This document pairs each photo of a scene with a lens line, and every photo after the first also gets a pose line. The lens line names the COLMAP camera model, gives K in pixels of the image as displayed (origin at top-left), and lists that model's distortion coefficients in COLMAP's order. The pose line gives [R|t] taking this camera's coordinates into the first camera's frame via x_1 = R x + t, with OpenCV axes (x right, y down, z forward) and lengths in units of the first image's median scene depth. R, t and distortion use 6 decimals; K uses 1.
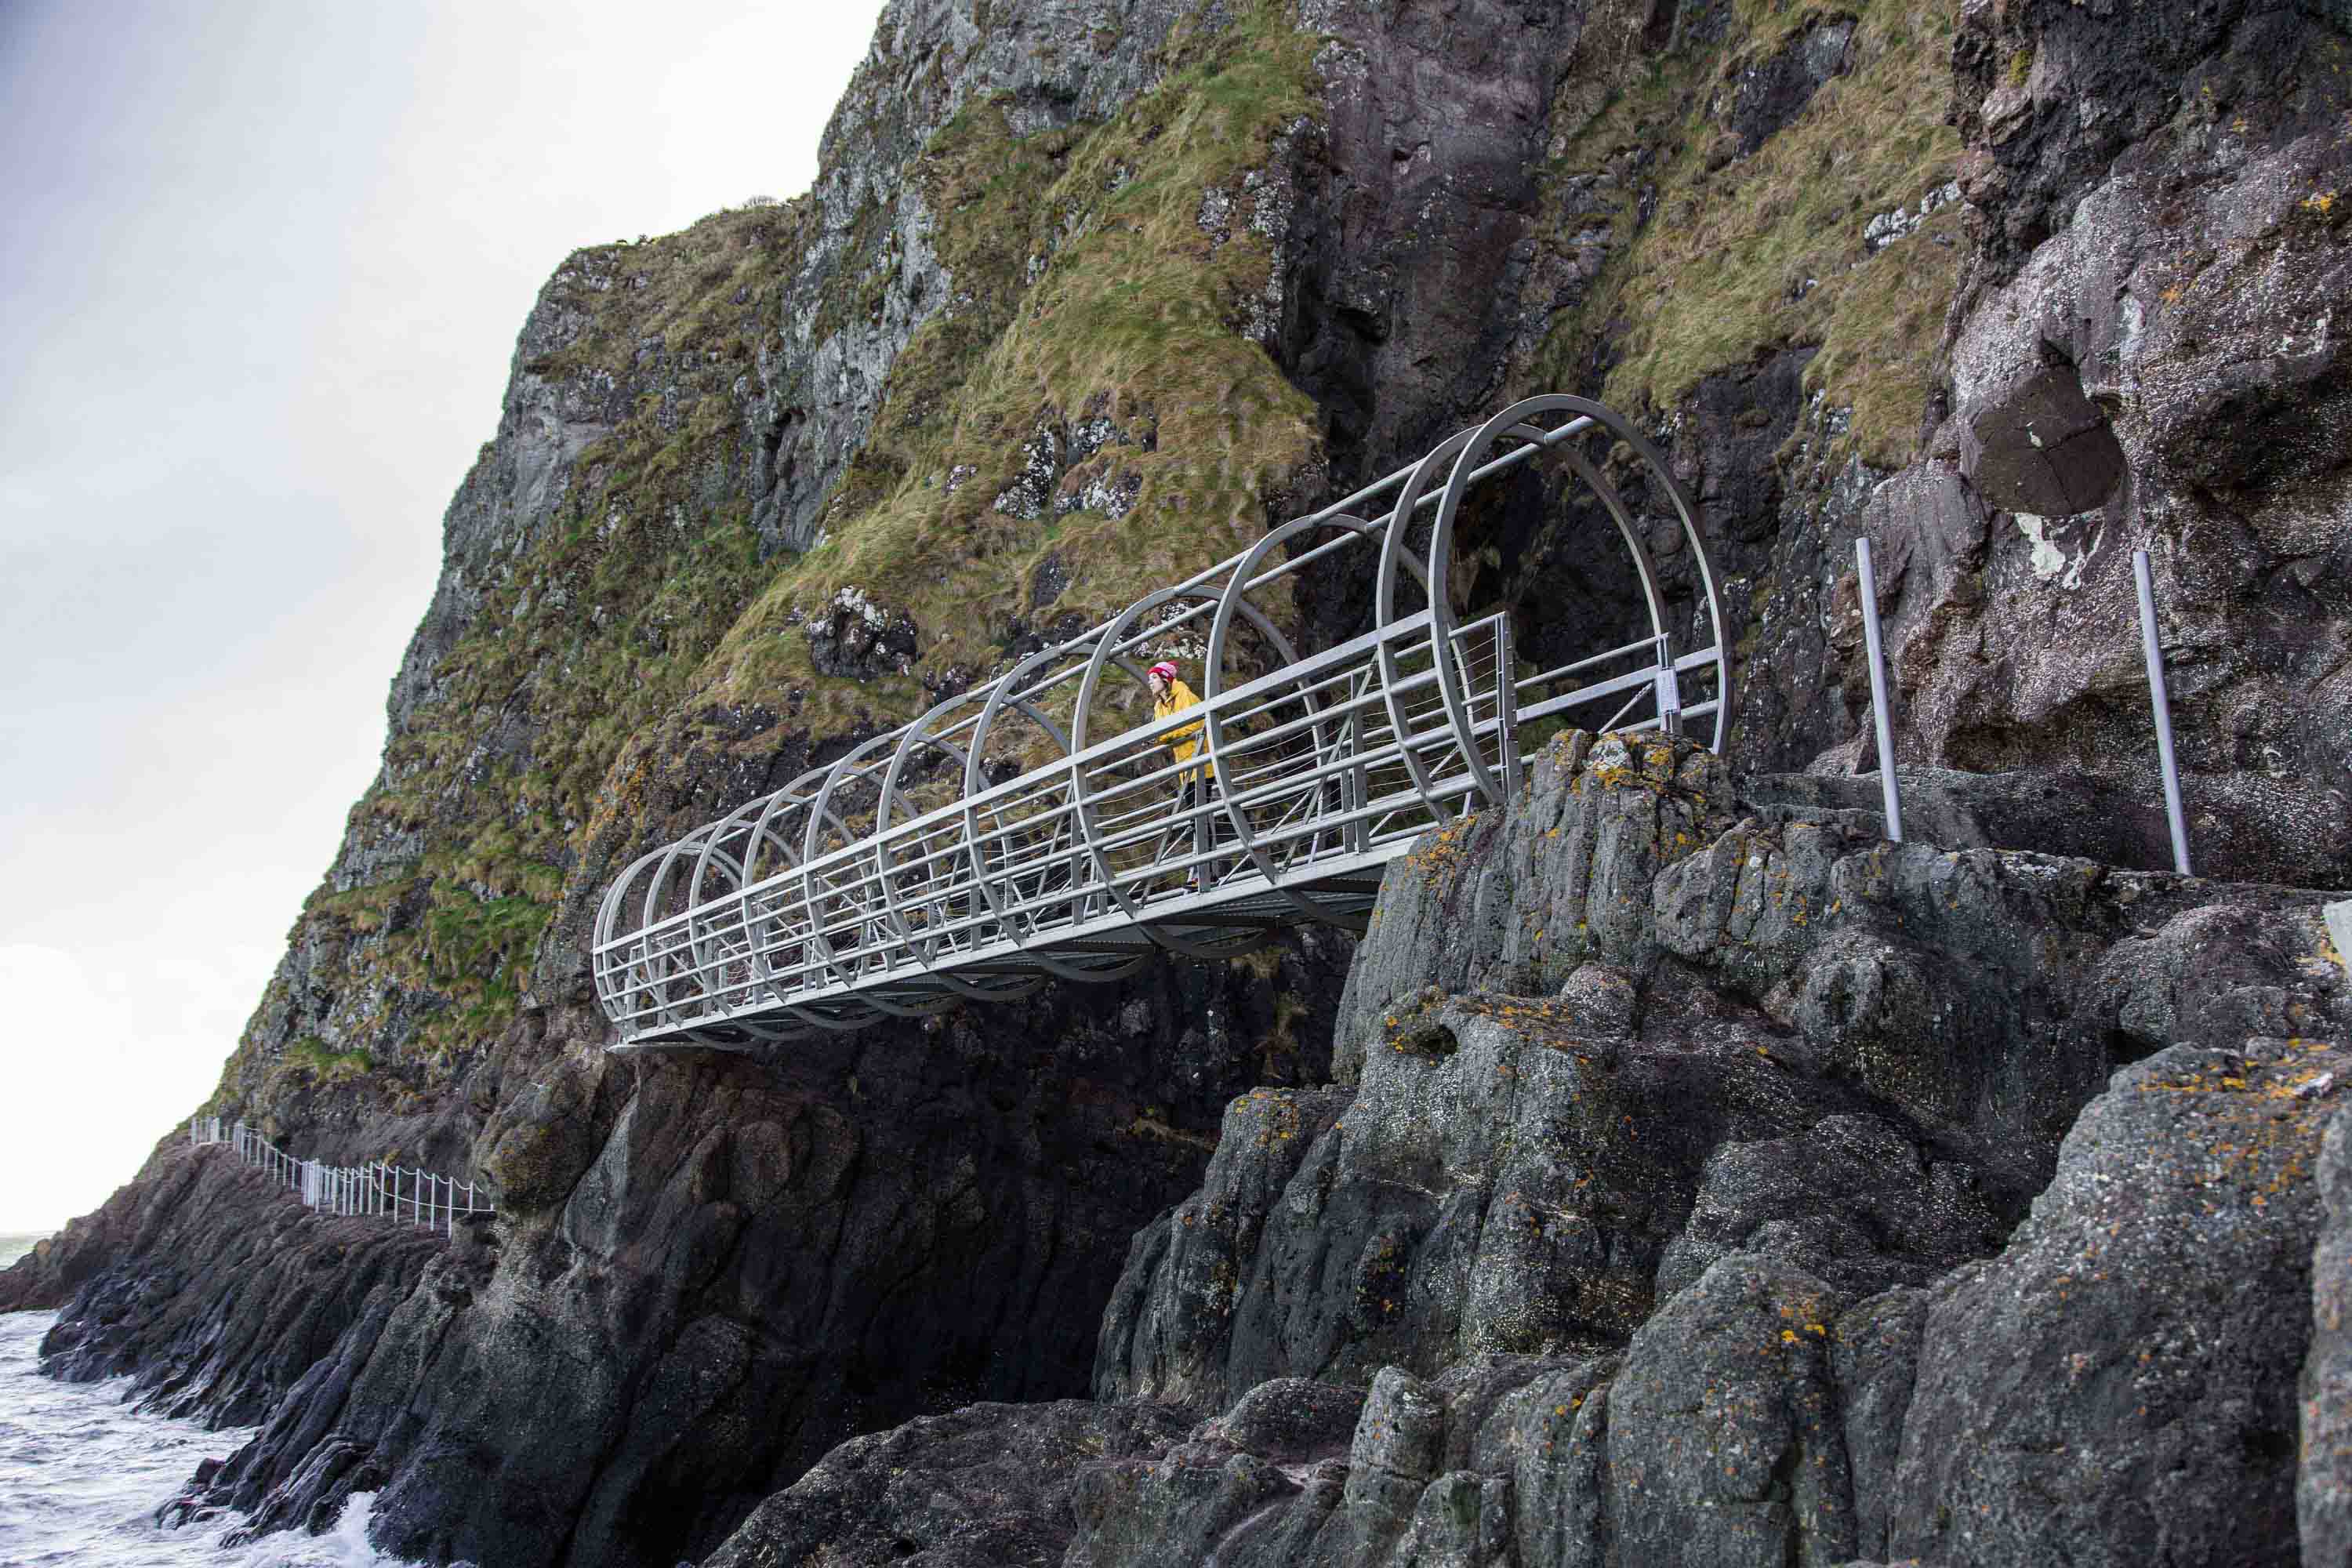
lens RADIAL K [[2162.9, 0, 1176.0], [0, 2162.9, 784.0], [0, 0, 1]] dist [0.001502, 0.001549]
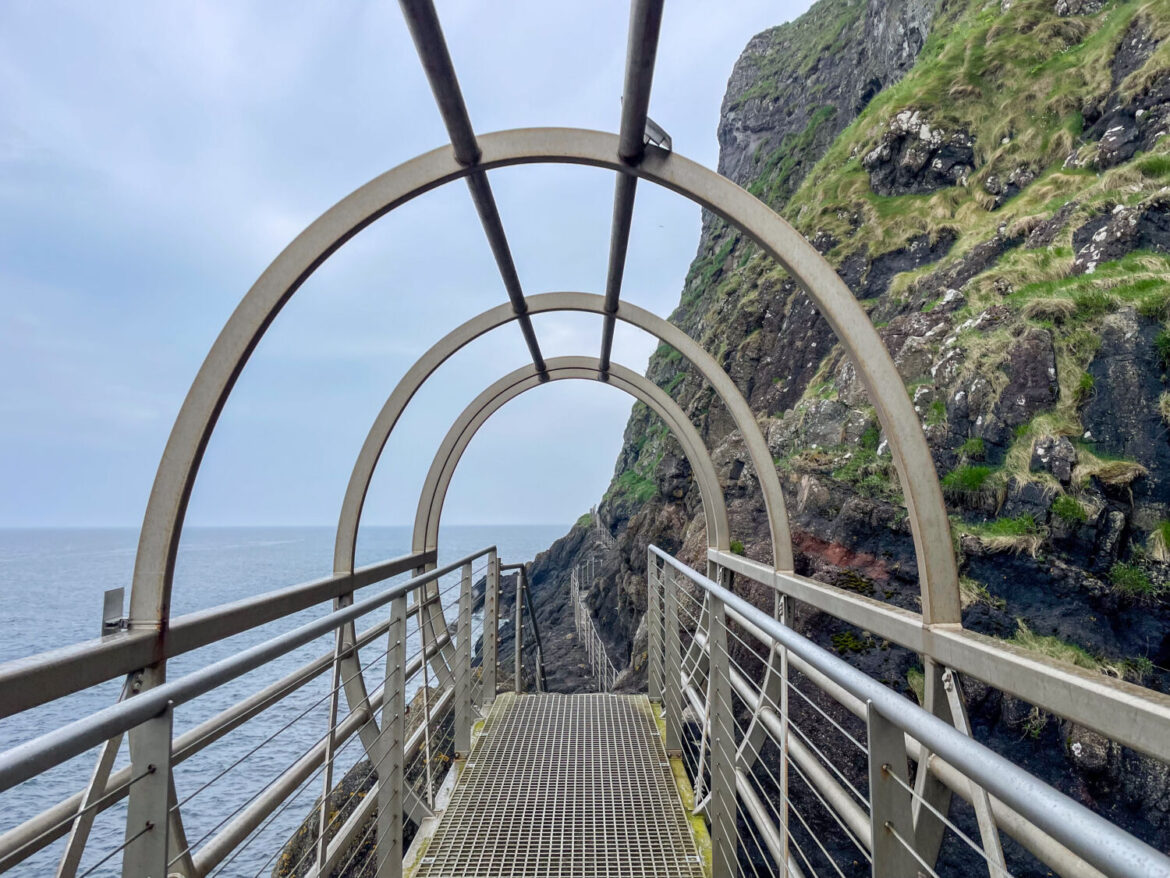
lens RADIAL K [[863.8, 0, 585.0], [0, 863.8, 439.0], [0, 0, 1]] dist [0.002299, 0.000817]
pose [[0.866226, -0.005049, -0.499628, -0.076428], [0.061232, 0.993484, 0.096122, 0.017869], [0.495887, -0.113856, 0.860891, 0.543420]]
